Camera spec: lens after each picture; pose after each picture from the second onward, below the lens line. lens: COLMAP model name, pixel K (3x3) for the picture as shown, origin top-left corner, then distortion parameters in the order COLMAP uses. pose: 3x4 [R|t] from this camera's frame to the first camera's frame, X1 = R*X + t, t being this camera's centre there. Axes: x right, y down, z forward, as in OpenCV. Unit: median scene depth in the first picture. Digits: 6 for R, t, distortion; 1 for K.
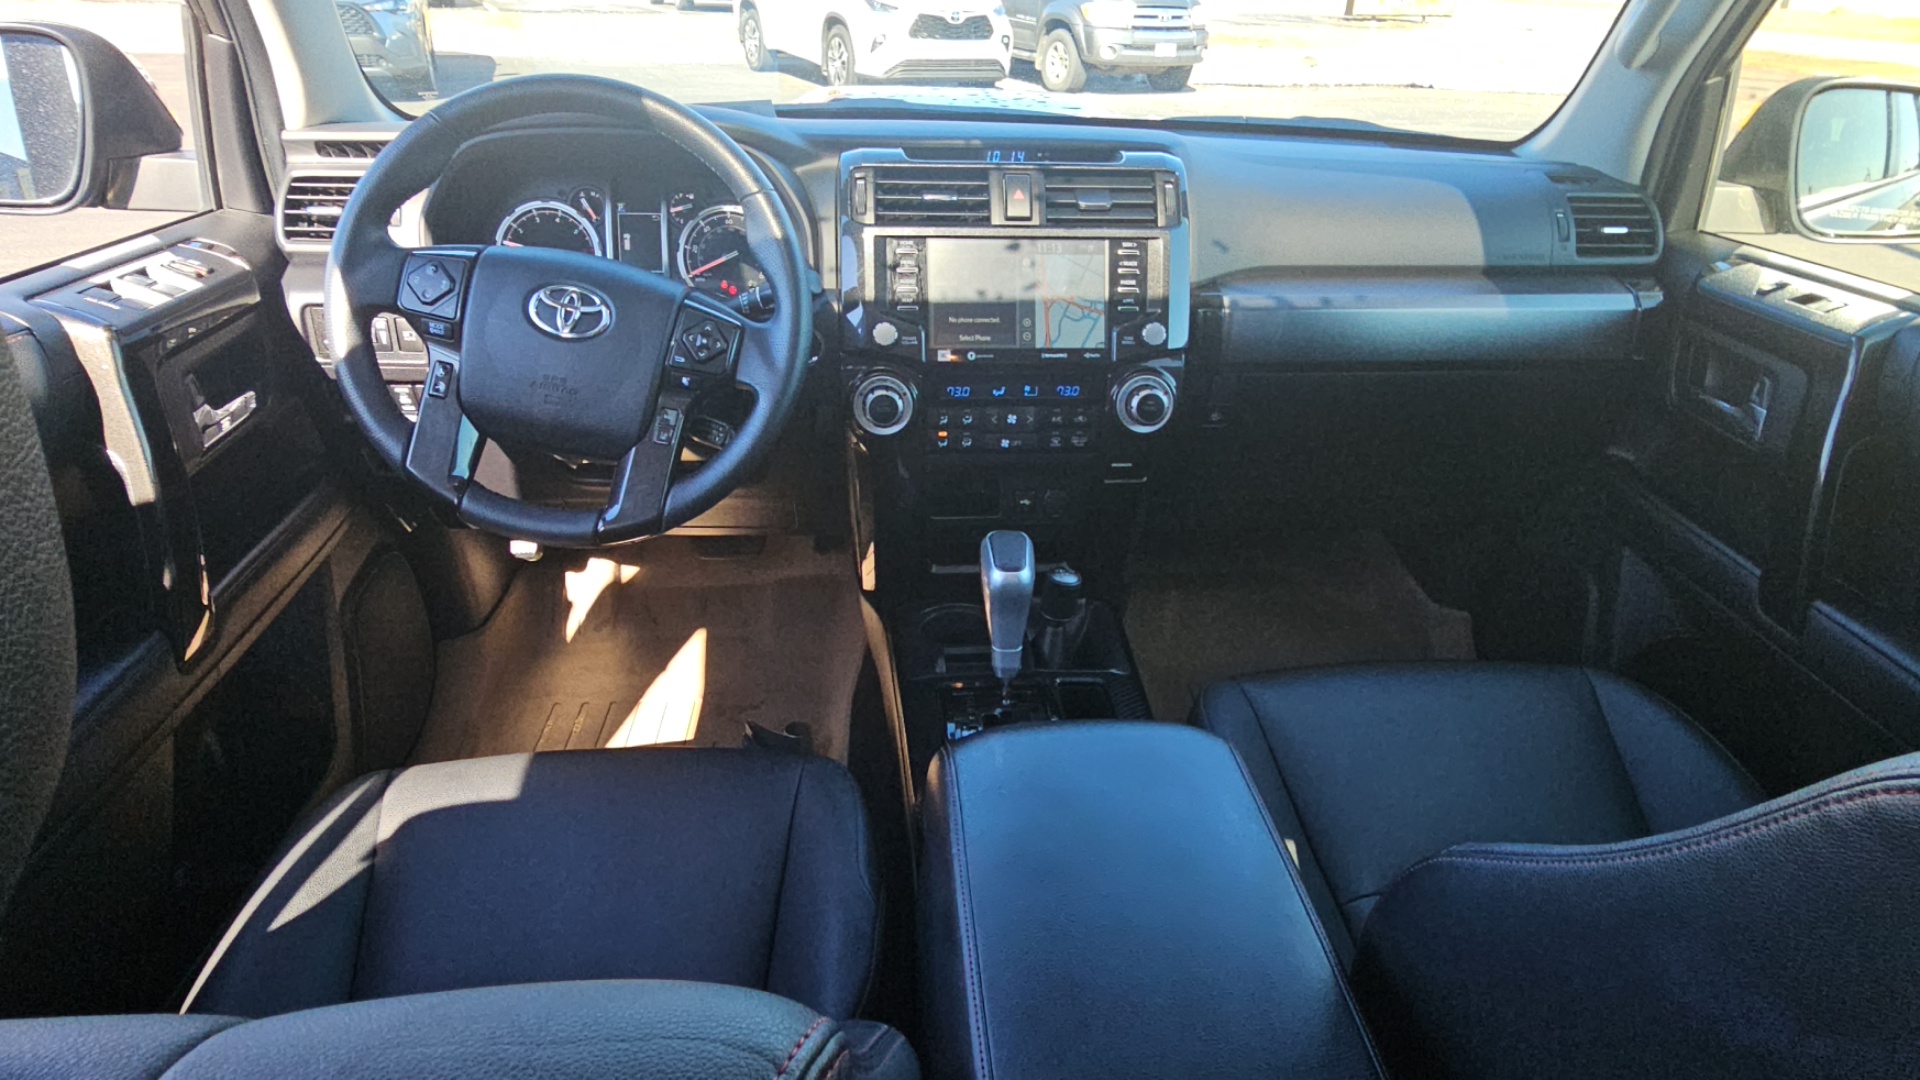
lens RADIAL K [[1114.0, 0, 988.8], [0, 1114.0, 544.1], [0, 0, 1]] dist [0.008797, -0.003514]
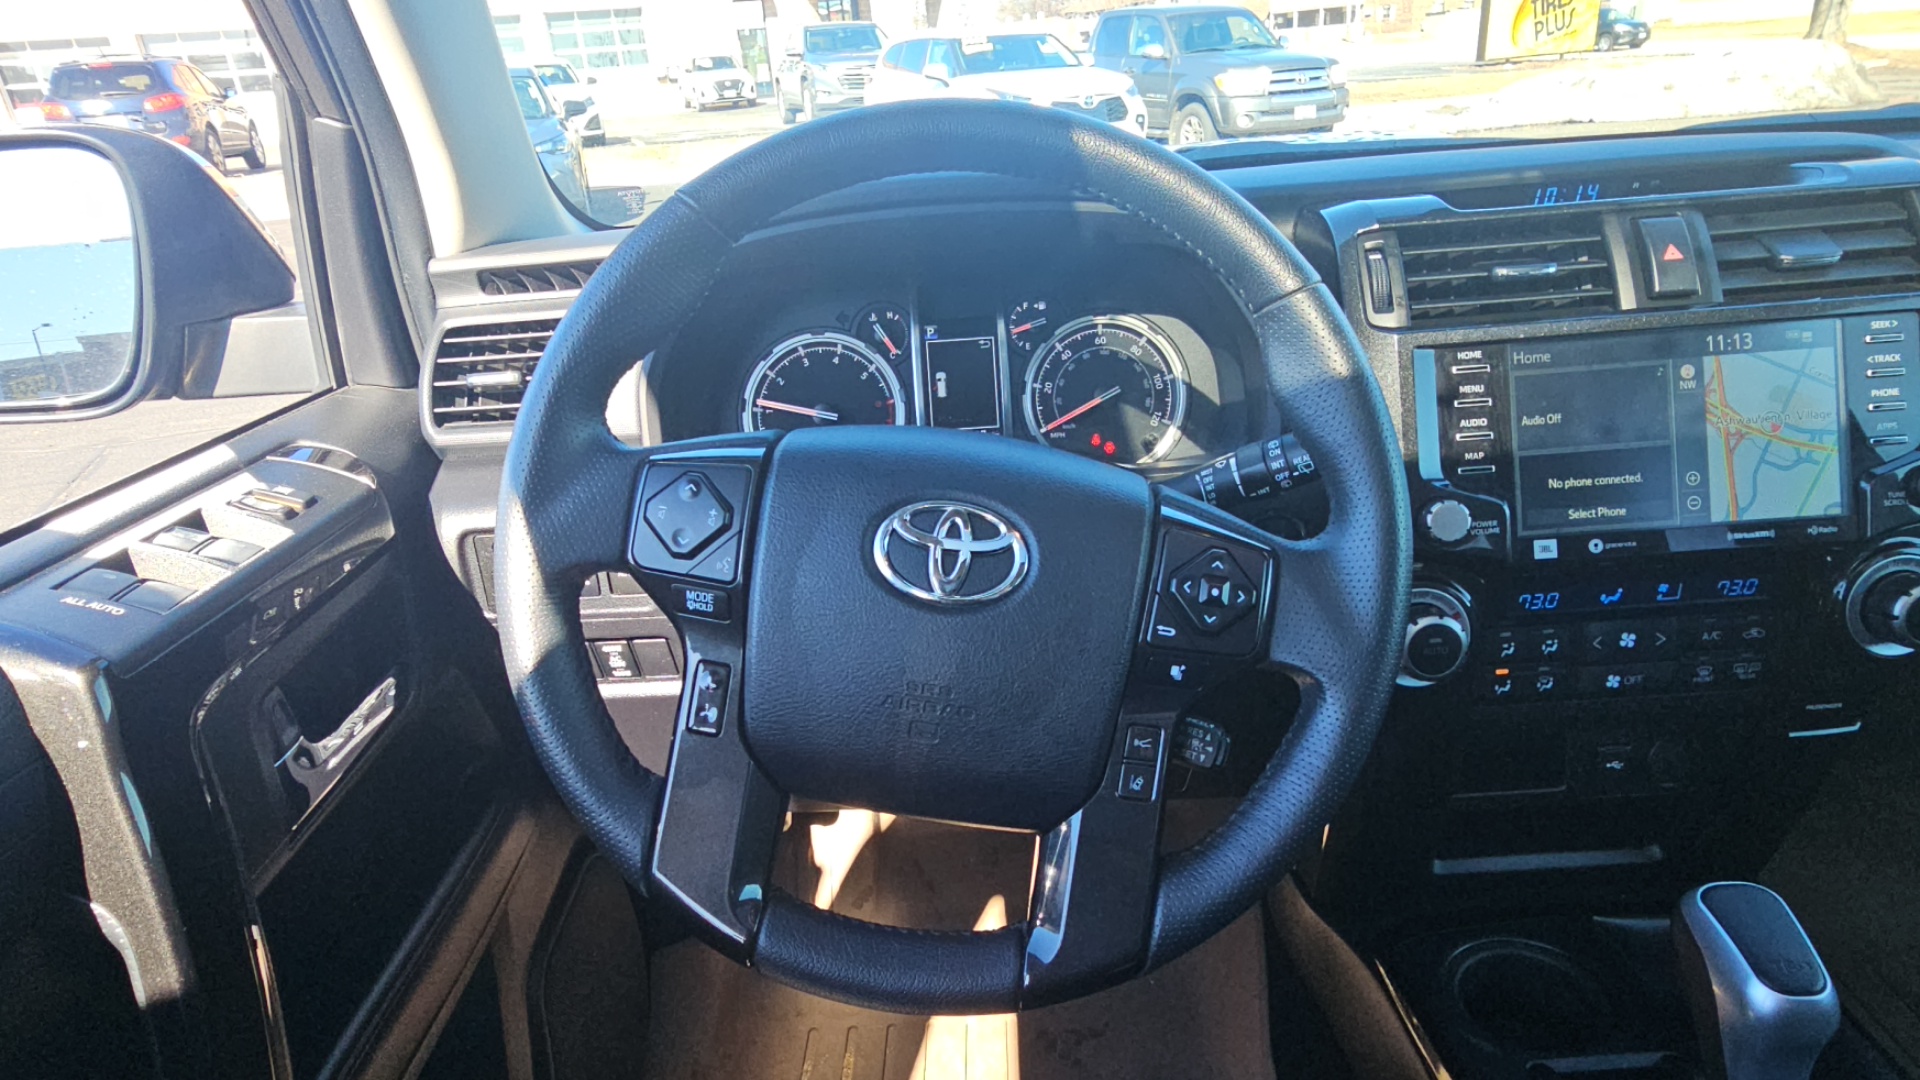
lens RADIAL K [[1114.0, 0, 988.8], [0, 1114.0, 544.1], [0, 0, 1]] dist [0.008797, -0.003514]
pose [[0.991162, -0.058748, -0.118942, -0.244899], [0.050099, 0.995966, -0.074448, -0.142564], [0.122836, 0.067831, 0.990106, 0.413127]]
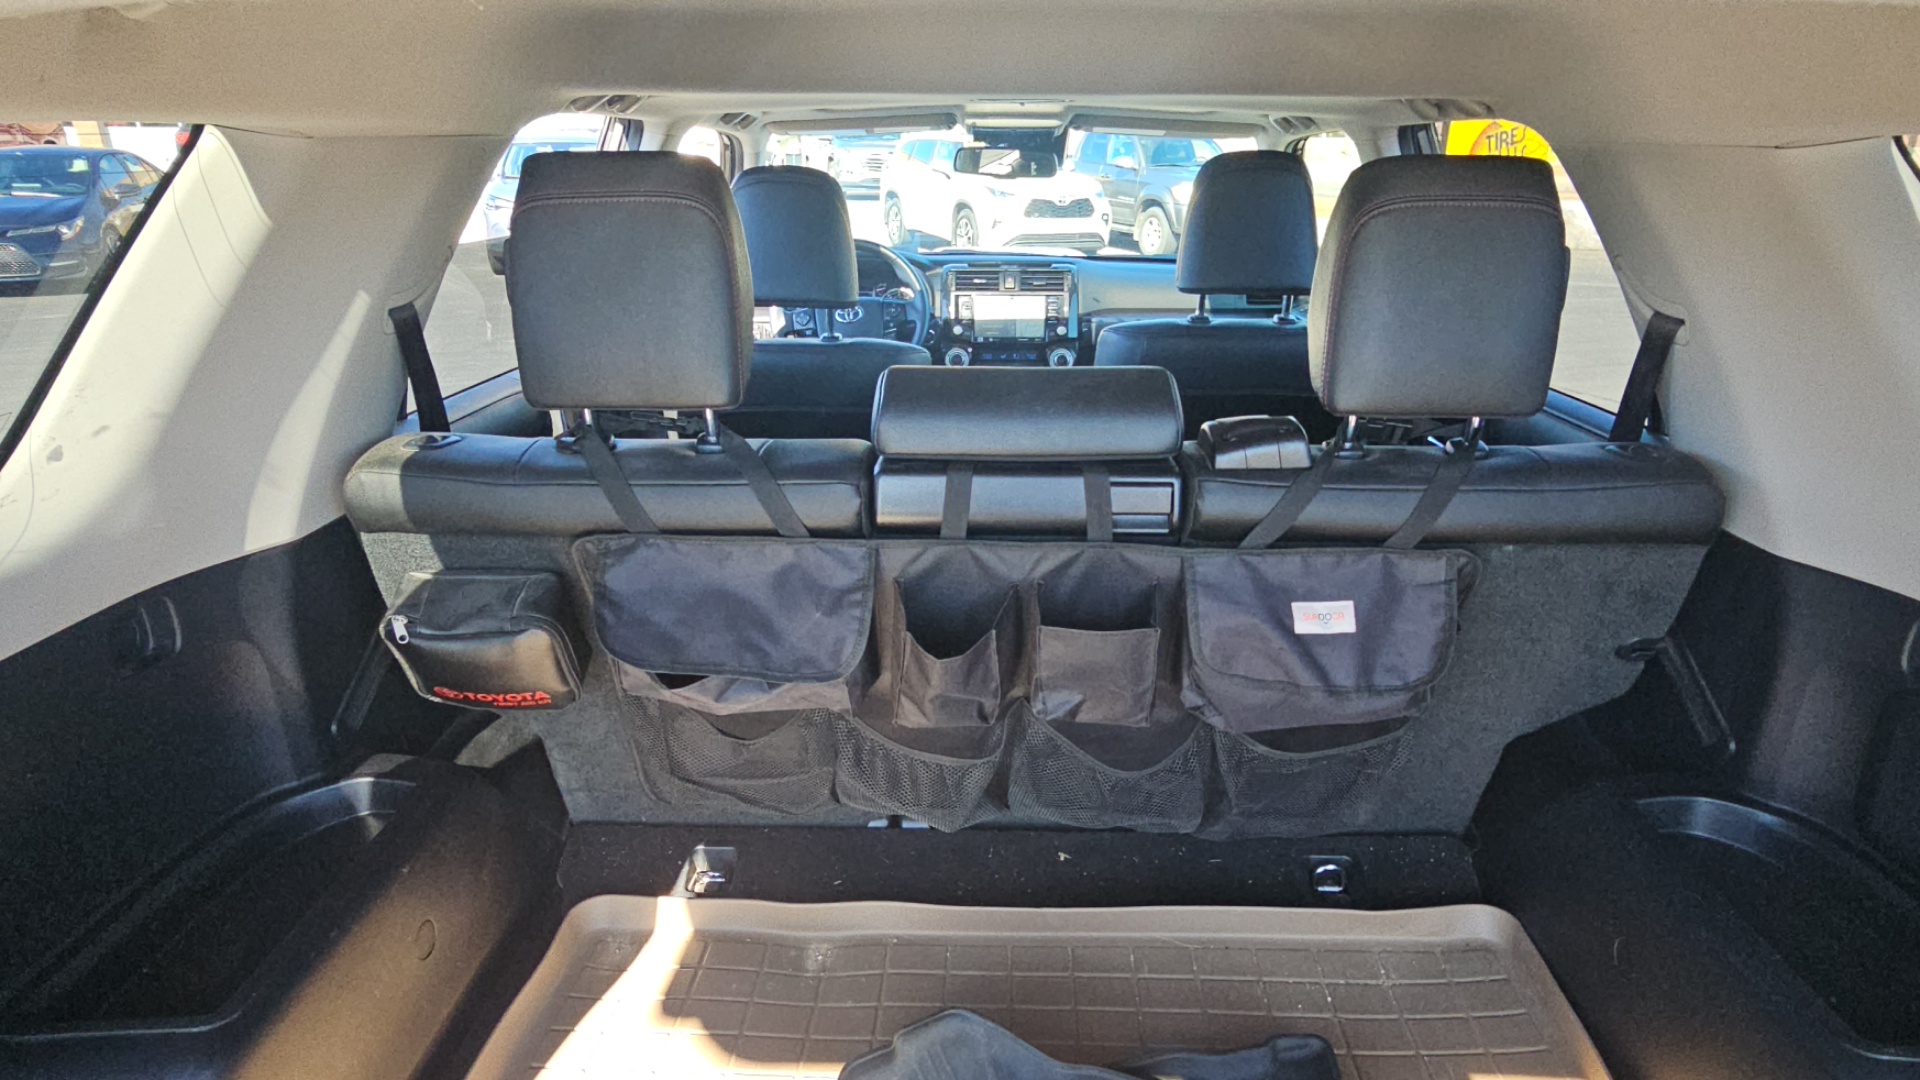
lens RADIAL K [[1114.0, 0, 988.8], [0, 1114.0, 544.1], [0, 0, 1]] dist [0.008797, -0.003514]
pose [[0.993997, 0.007081, -0.109180, 0.263346], [-0.022177, 0.990228, -0.137682, 0.652337], [0.107138, 0.139277, 0.984441, -1.470448]]
